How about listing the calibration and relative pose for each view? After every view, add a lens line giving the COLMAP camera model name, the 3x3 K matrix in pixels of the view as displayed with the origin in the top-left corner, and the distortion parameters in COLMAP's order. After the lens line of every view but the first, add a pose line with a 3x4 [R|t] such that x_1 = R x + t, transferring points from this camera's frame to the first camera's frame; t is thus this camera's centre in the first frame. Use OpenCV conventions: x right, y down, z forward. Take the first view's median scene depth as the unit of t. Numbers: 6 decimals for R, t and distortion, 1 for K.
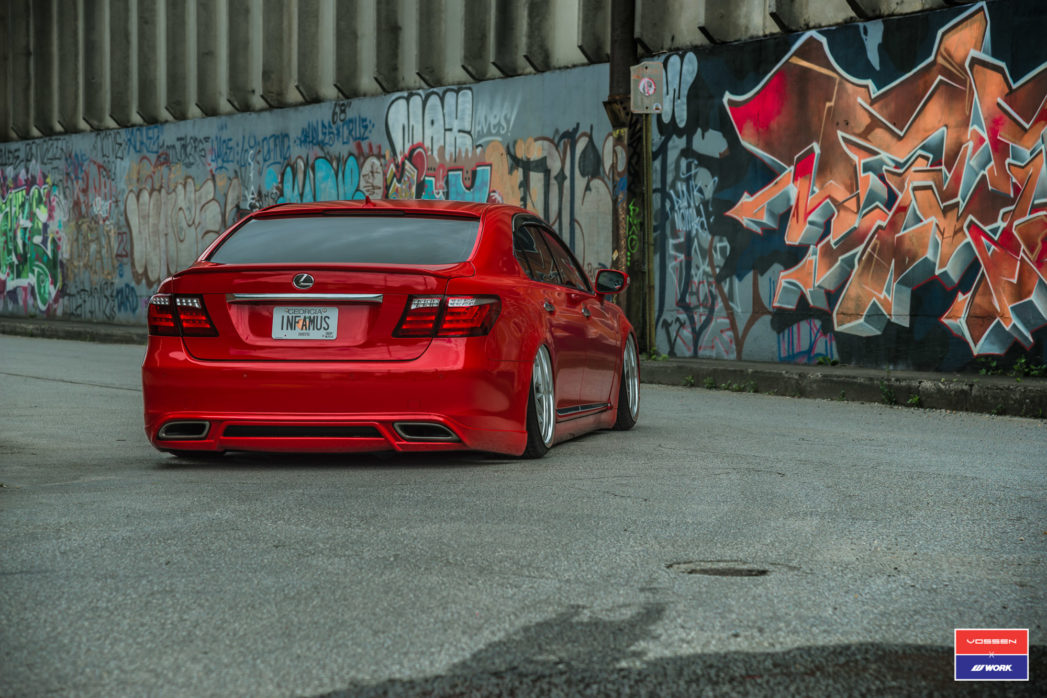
lens RADIAL K [[2767.0, 0, 500.6], [0, 2767.0, 333.3], [0, 0, 1]] dist [0.973122, 0.000000]
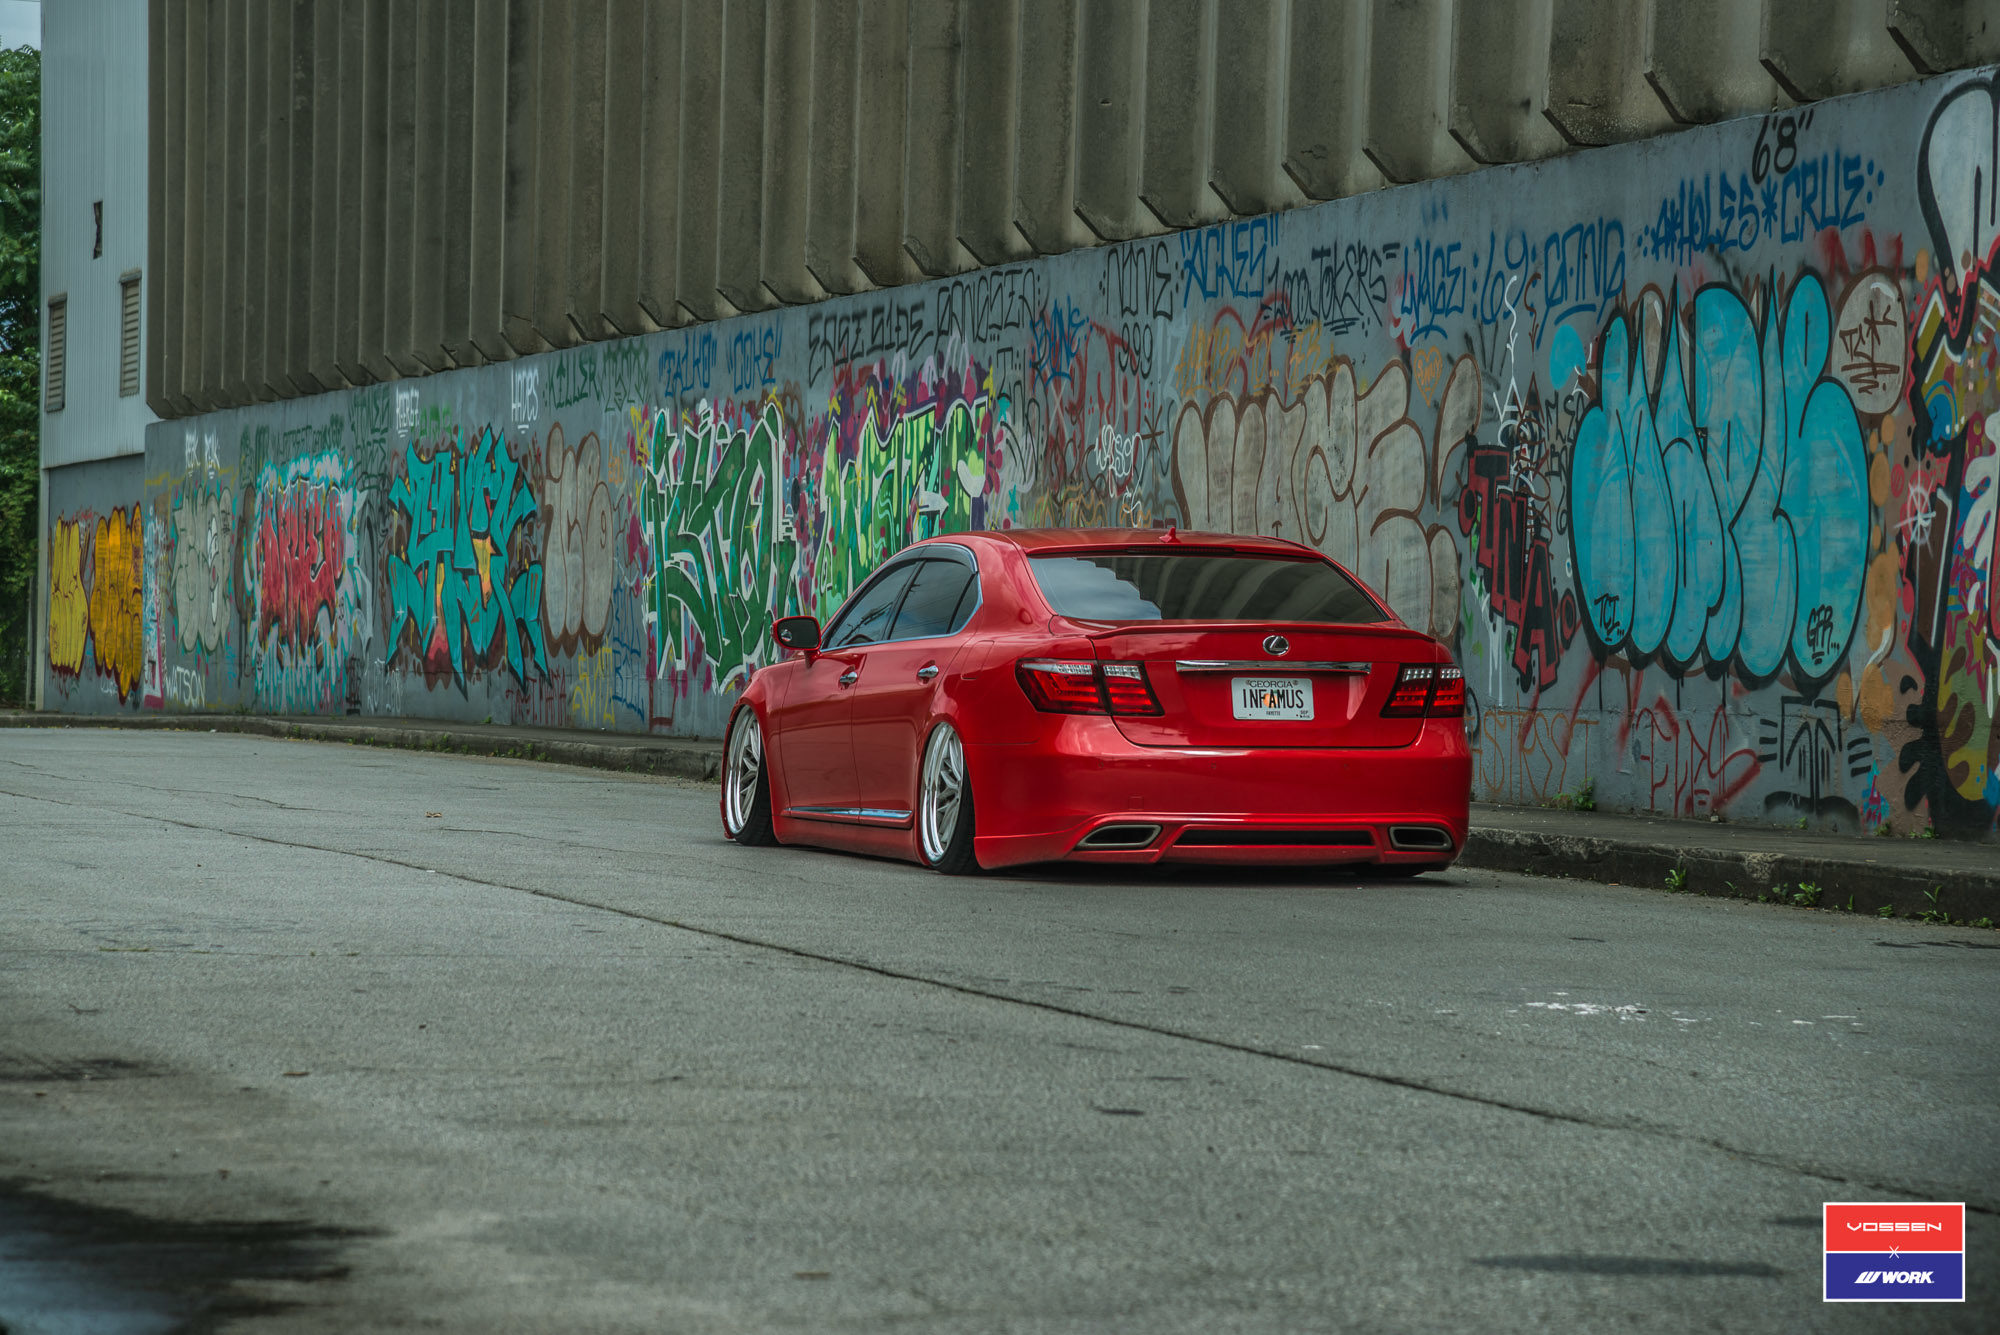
lens RADIAL K [[6646.3, 0, 1009.7], [0, 6646.3, 667.4], [0, 0, 1]] dist [1.301373, 0.000000]
pose [[0.984571, 0.009496, -0.174730, -0.005707], [-0.012844, 0.999755, -0.018042, -0.001620], [0.174516, 0.020008, 0.984451, 0.194910]]
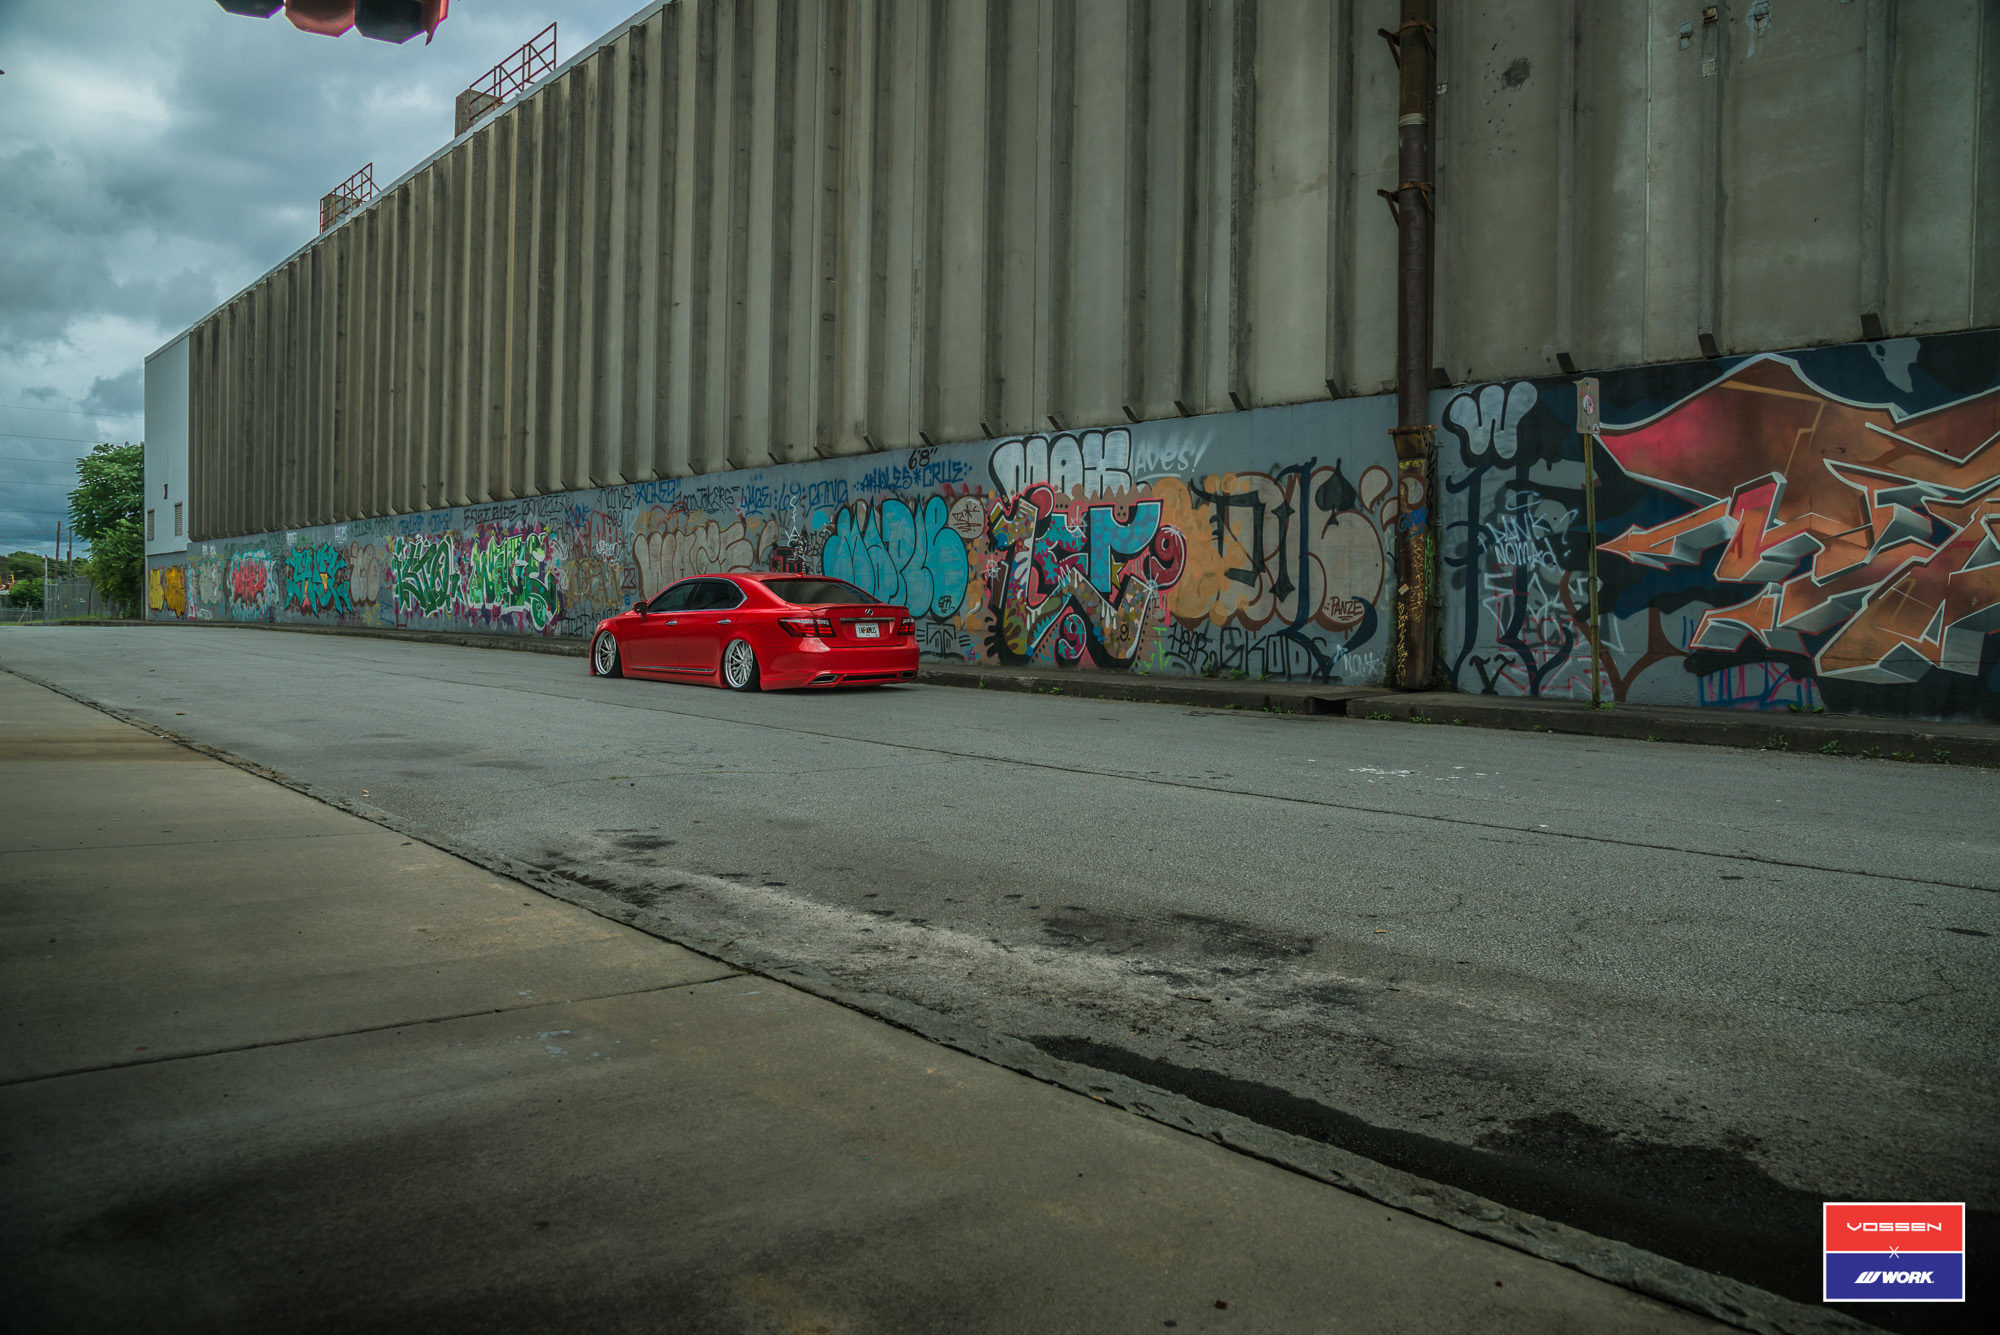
lens RADIAL K [[1354.3, 0, 1026.6], [0, 1354.3, 668.6], [0, 0, 1]] dist [-0.098887, 0.054251]
pose [[0.950536, -0.013370, 0.310327, -0.188323], [0.003456, 0.999467, 0.032477, -0.013147], [-0.310595, -0.029798, 0.950075, 0.483387]]
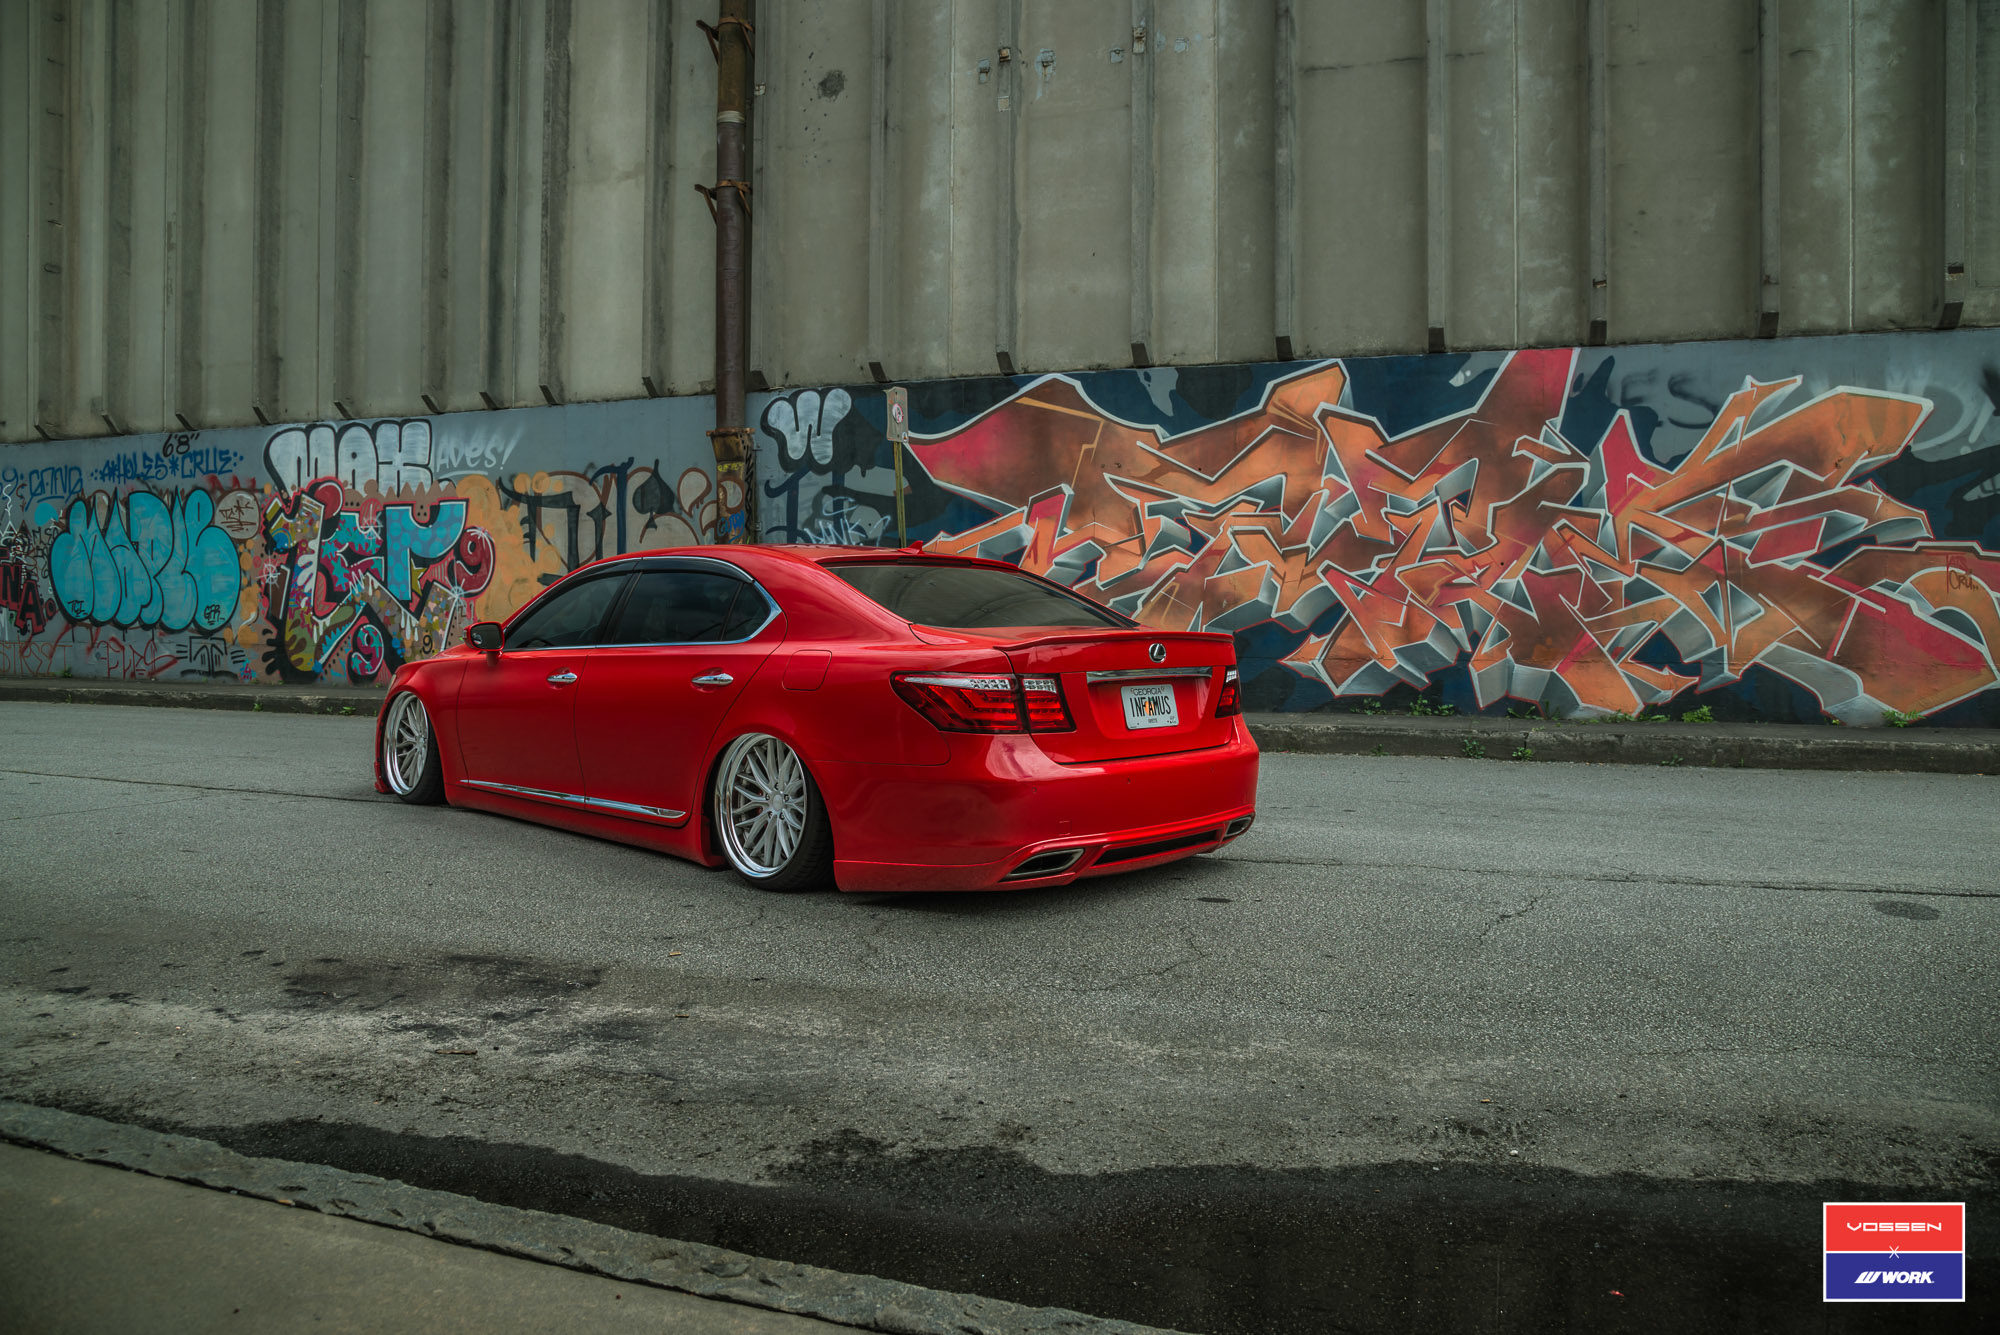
lens RADIAL K [[1354.3, 0, 1032.7], [0, 1354.3, 668.6], [0, 0, 1]] dist [-0.098887, 0.054251]
pose [[0.705514, -0.029628, 0.708076, -0.172708], [0.013602, 0.999508, 0.028270, -0.011801], [-0.708565, -0.010314, 0.705570, 0.488388]]
